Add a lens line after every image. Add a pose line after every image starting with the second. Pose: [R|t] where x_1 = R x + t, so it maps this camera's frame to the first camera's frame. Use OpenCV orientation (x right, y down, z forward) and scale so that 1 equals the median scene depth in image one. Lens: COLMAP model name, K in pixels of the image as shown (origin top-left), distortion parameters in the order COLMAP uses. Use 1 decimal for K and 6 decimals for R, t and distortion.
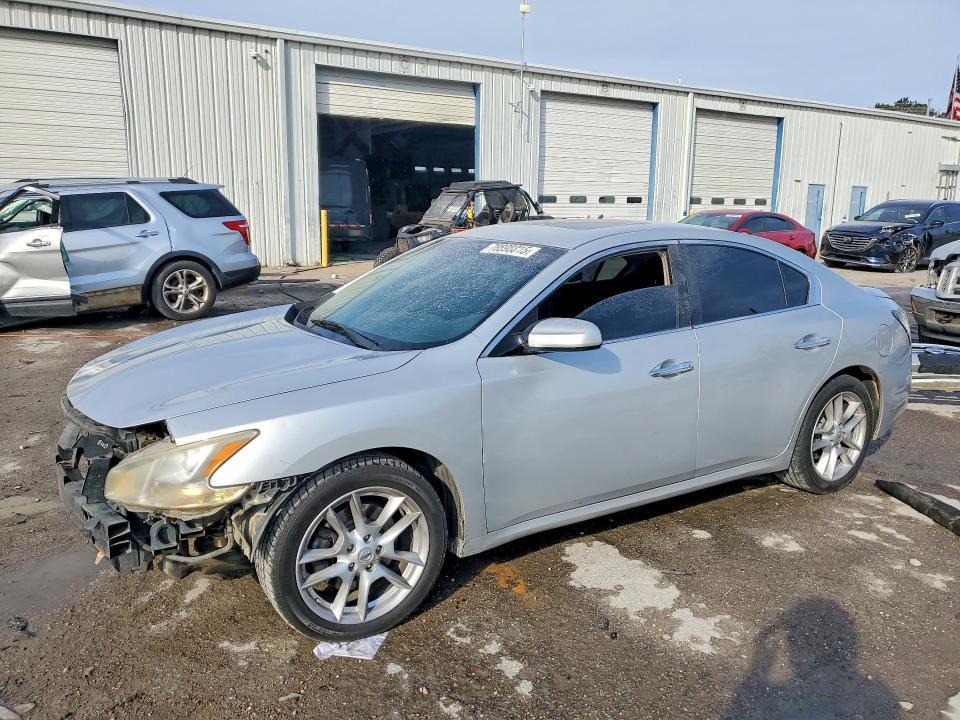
lens RADIAL K [[752.3, 0, 481.0], [0, 752.3, 359.2], [0, 0, 1]] dist [0.011779, 0.002366]
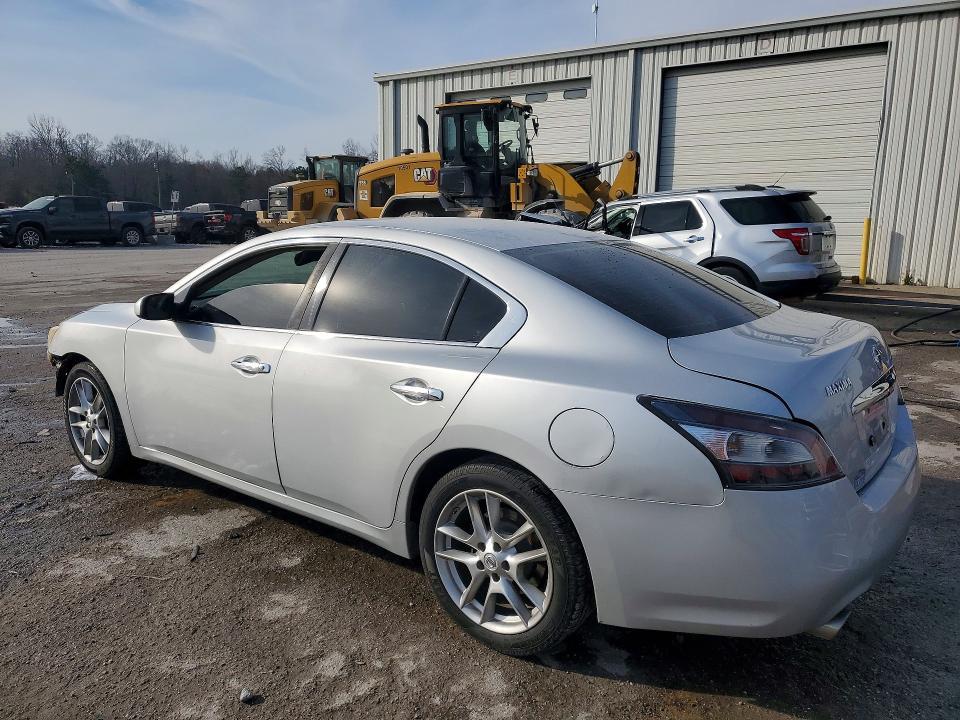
lens RADIAL K [[752.3, 0, 480.6], [0, 752.3, 361.9], [0, 0, 1]] dist [0.011779, 0.002366]
pose [[0.349107, 0.182549, -0.919130, 0.683378], [-0.189112, 0.974386, 0.121694, -0.096554], [0.917802, 0.131334, 0.374687, 0.480254]]
